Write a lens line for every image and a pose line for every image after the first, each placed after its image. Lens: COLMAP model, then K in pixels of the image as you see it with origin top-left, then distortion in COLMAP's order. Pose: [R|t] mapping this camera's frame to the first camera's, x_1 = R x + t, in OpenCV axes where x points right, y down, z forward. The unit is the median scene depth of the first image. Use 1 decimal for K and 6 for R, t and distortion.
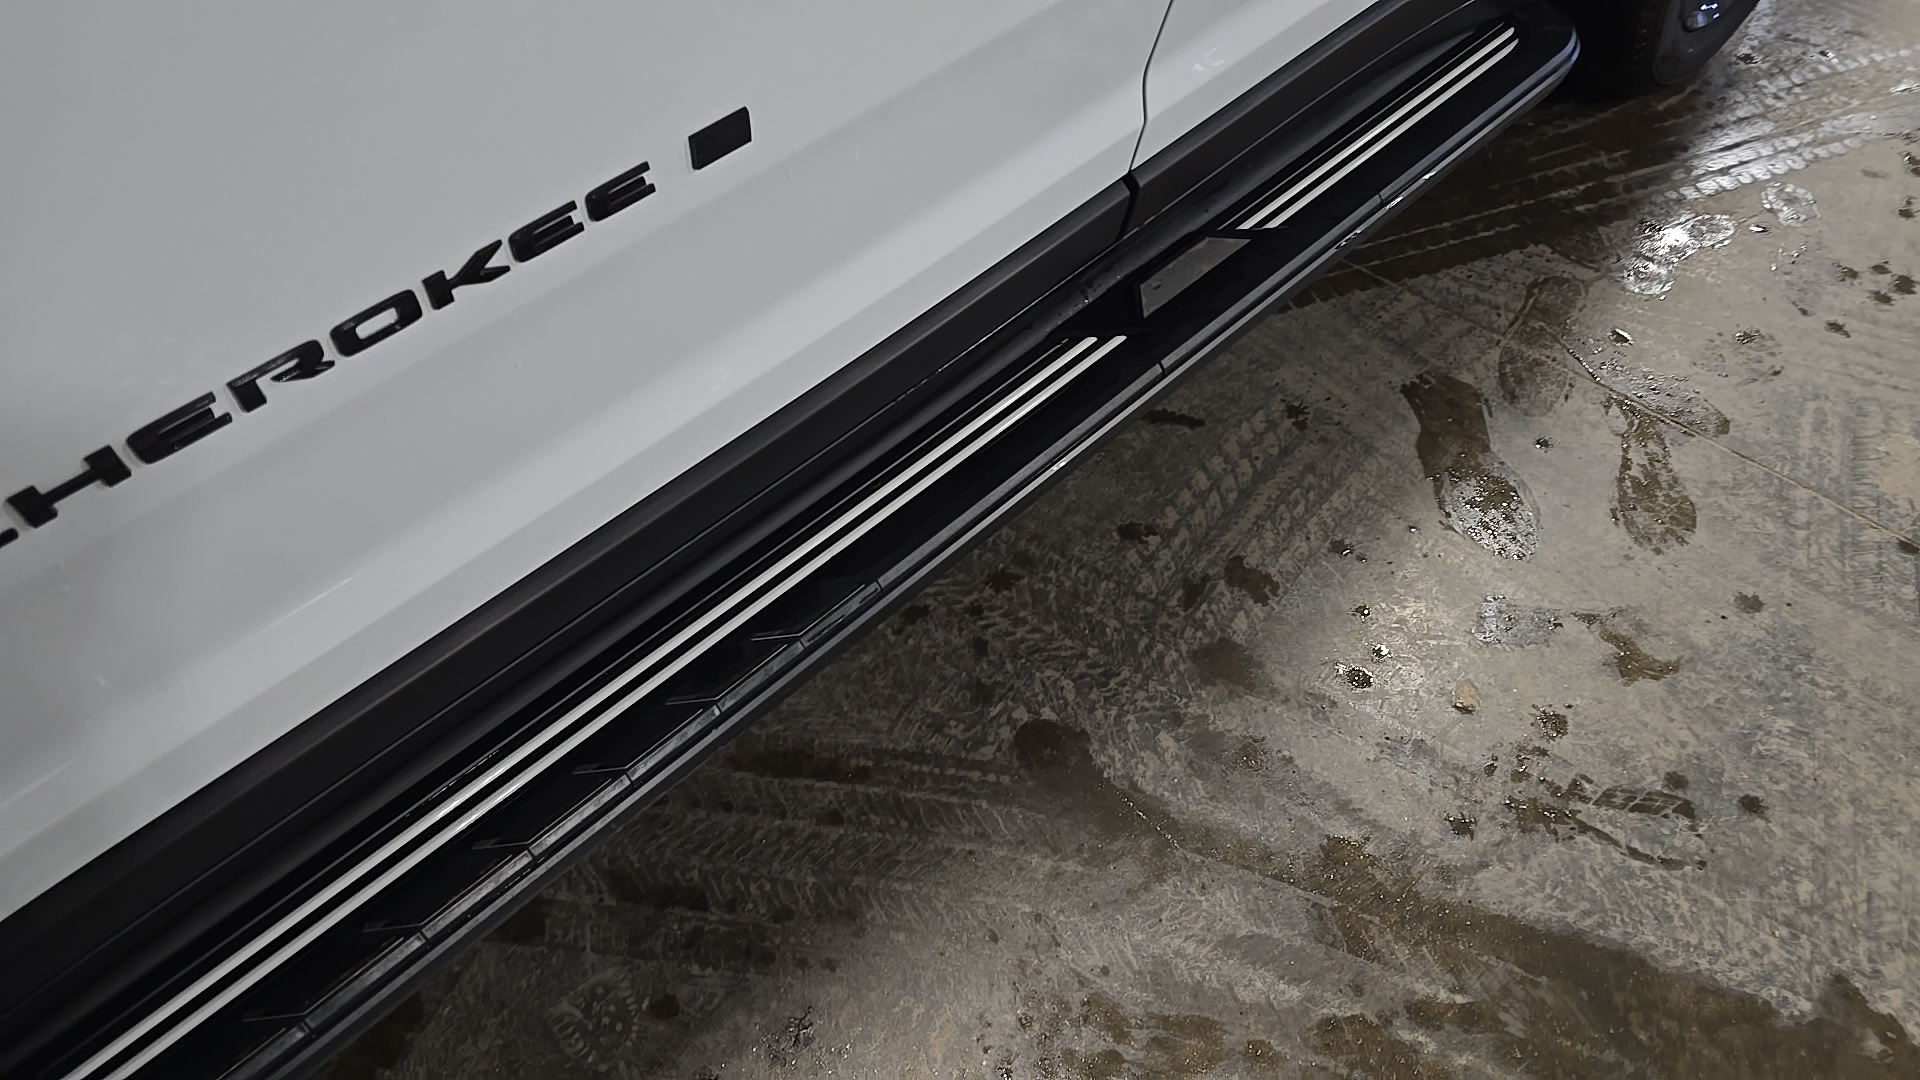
lens RADIAL K [[1255.8, 0, 960.0], [0, 1255.8, 540.0], [0, 0, 1]] dist [0.022390, -0.002484]
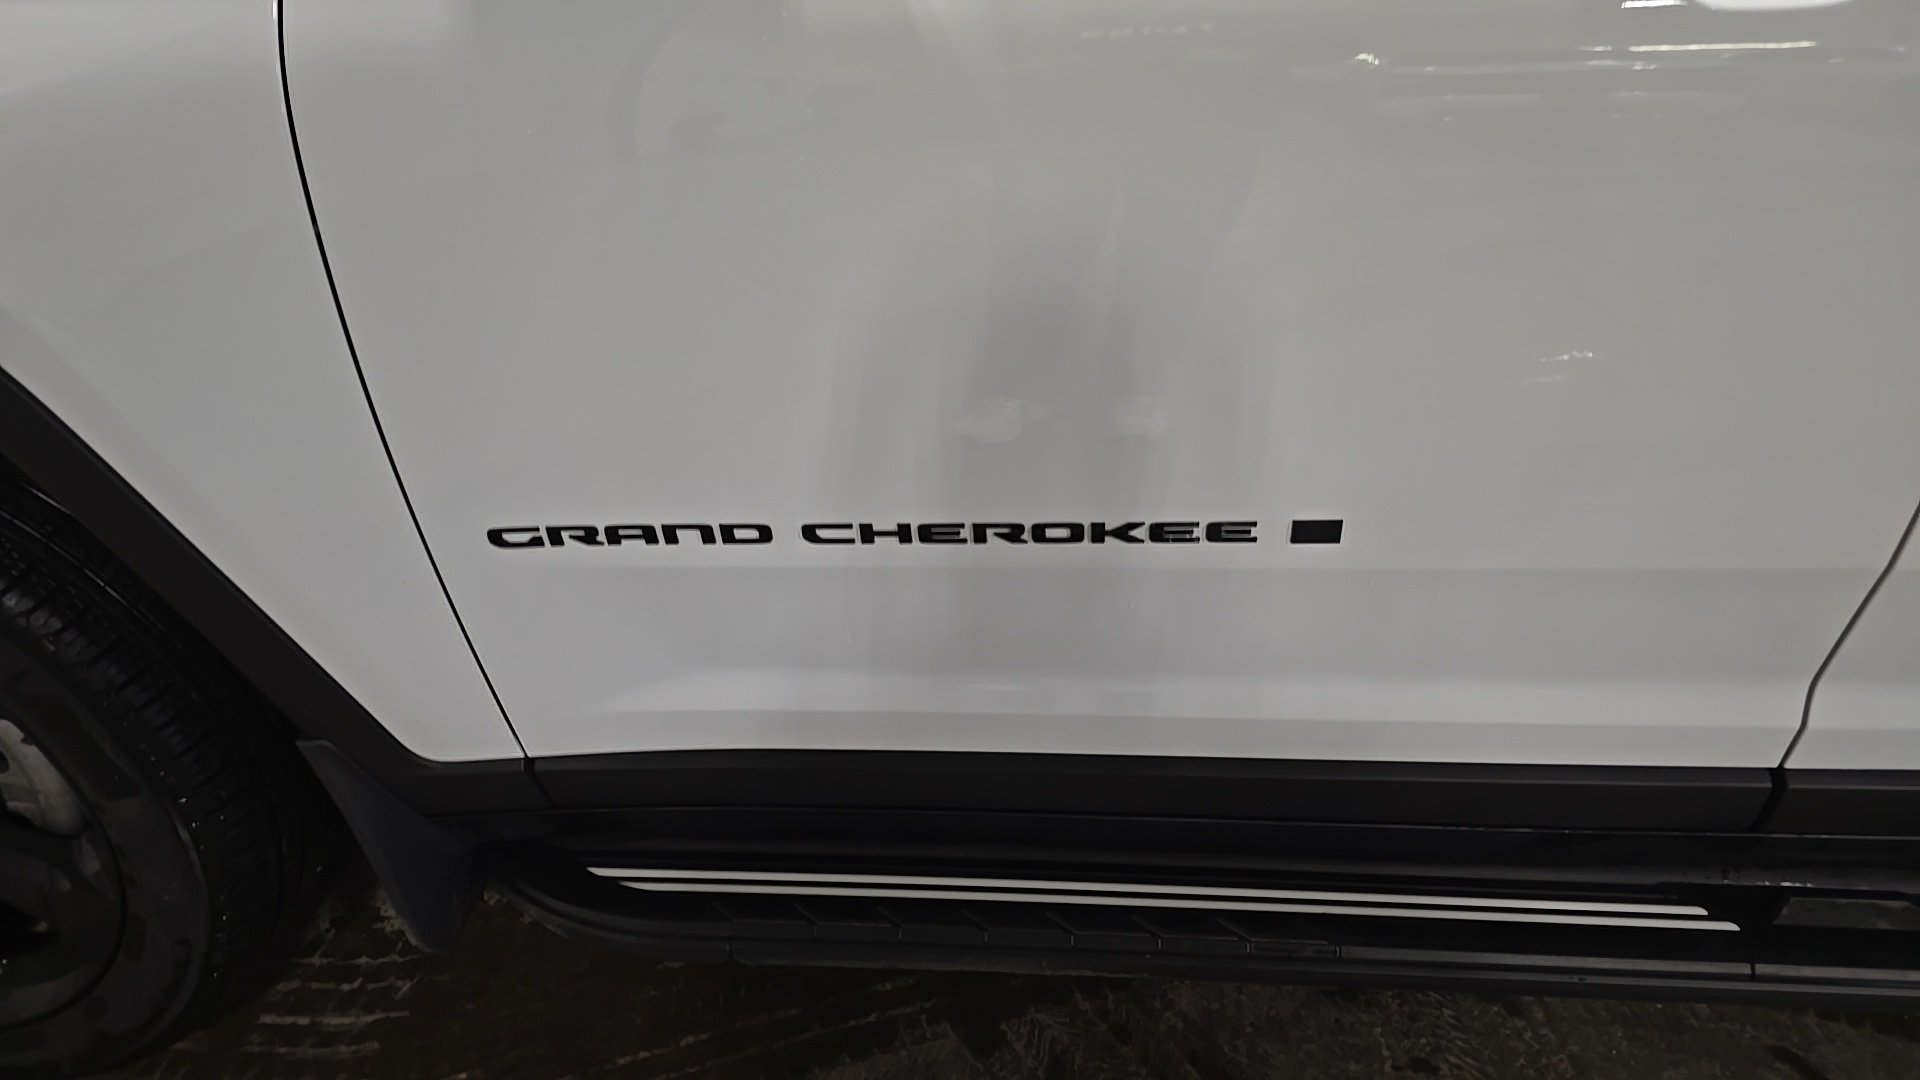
lens RADIAL K [[1255.8, 0, 960.0], [0, 1255.8, 540.0], [0, 0, 1]] dist [0.022390, -0.002484]
pose [[0.631744, 0.358625, -0.687232, 0.611957], [-0.578650, 0.808092, -0.110234, 0.098230], [0.515814, 0.467306, 0.718026, -0.282594]]
